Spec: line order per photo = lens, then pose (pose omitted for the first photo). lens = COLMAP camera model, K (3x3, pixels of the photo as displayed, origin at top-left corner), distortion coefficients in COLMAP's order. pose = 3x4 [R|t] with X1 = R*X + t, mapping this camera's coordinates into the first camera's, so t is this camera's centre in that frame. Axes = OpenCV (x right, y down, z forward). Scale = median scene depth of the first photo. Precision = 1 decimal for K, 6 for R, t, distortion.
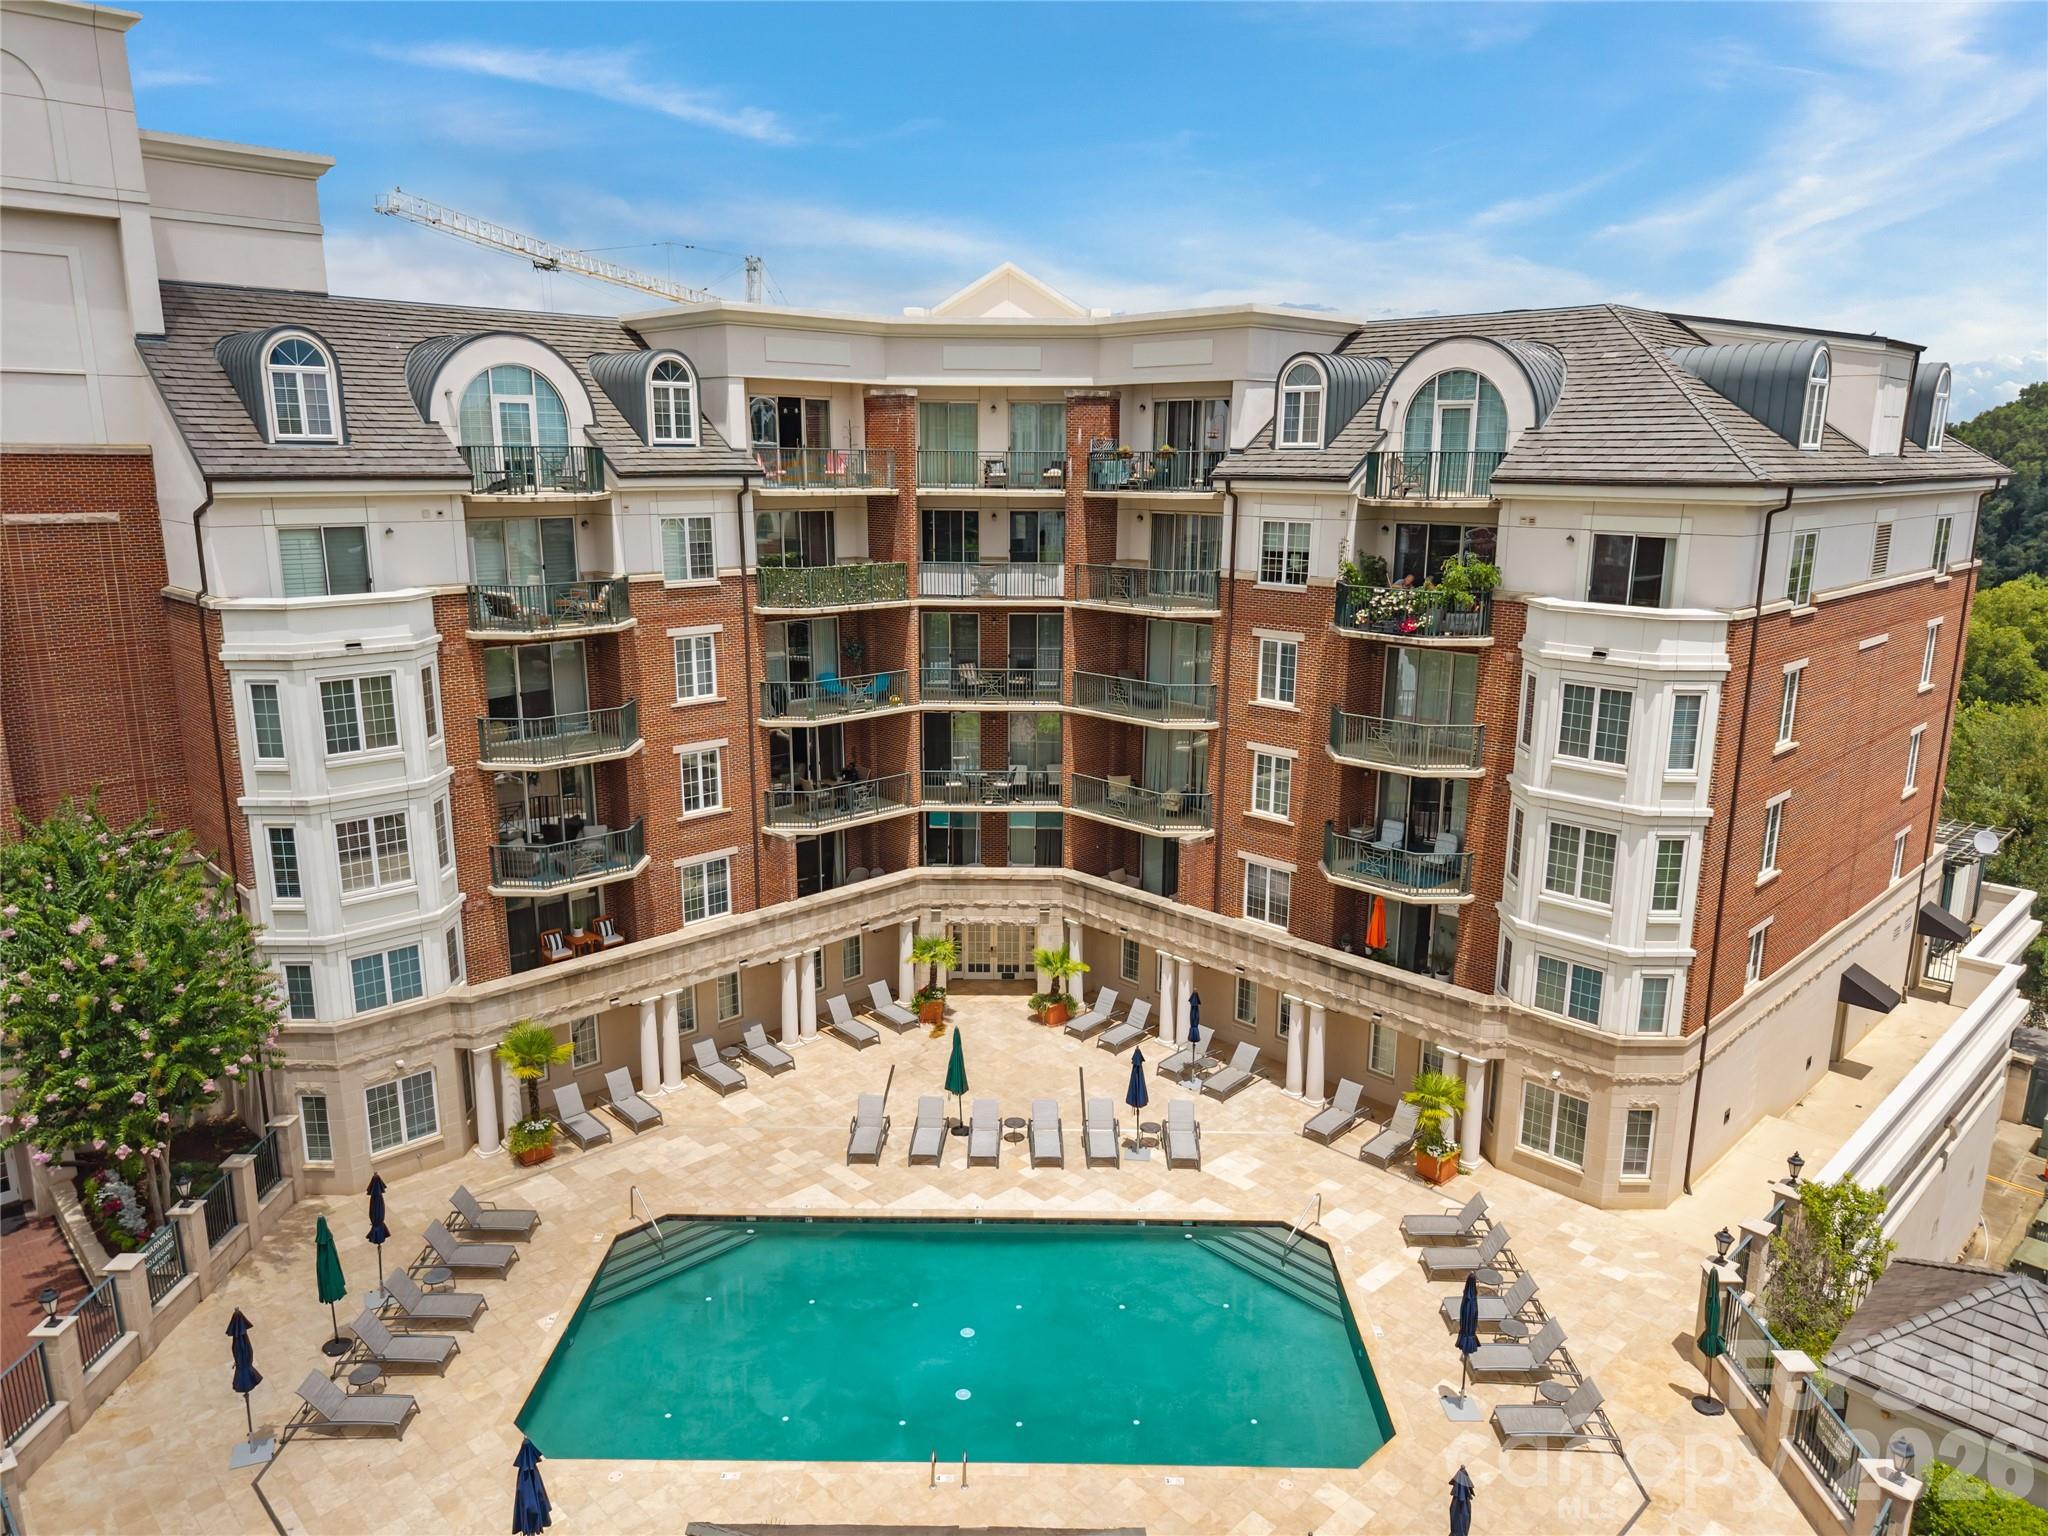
lens RADIAL K [[1388.5, 0, 1028.0], [0, 1388.5, 763.4], [0, 0, 1]] dist [0.006865, 0.000656]
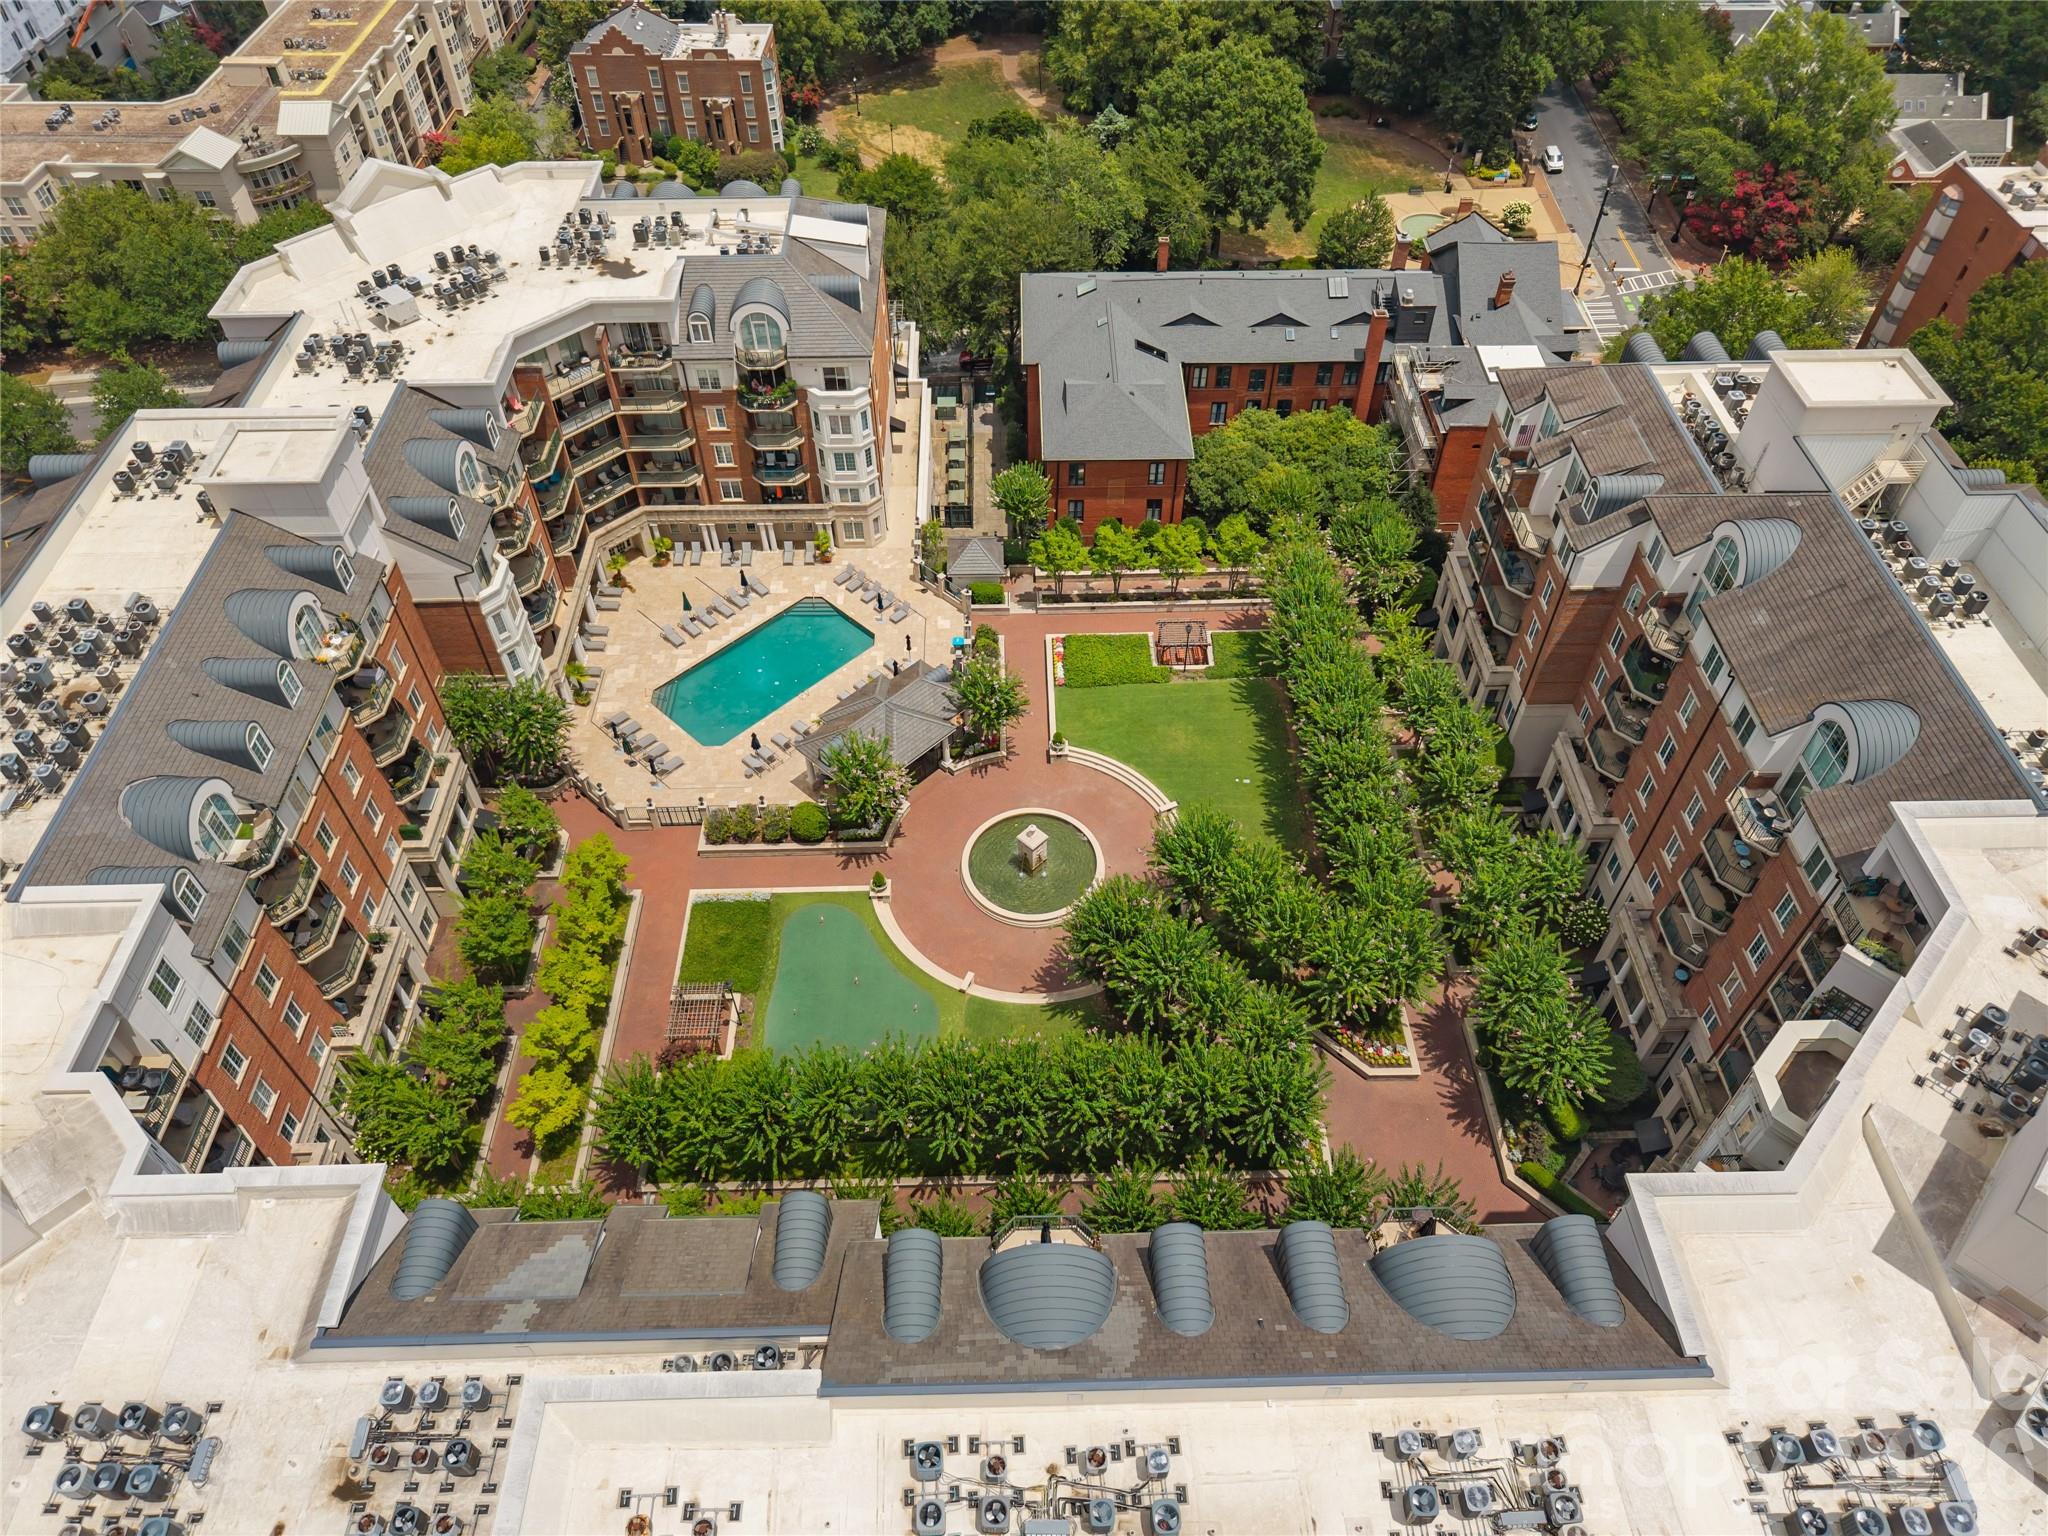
lens RADIAL K [[1388.5, 0, 1028.0], [0, 1388.5, 763.4], [0, 0, 1]] dist [0.006865, 0.000656]
pose [[0.686554, -0.545687, 0.480489, -1.165194], [0.170541, 0.763273, 0.623161, -1.239343], [-0.706795, -0.345891, 0.617090, -1.452171]]
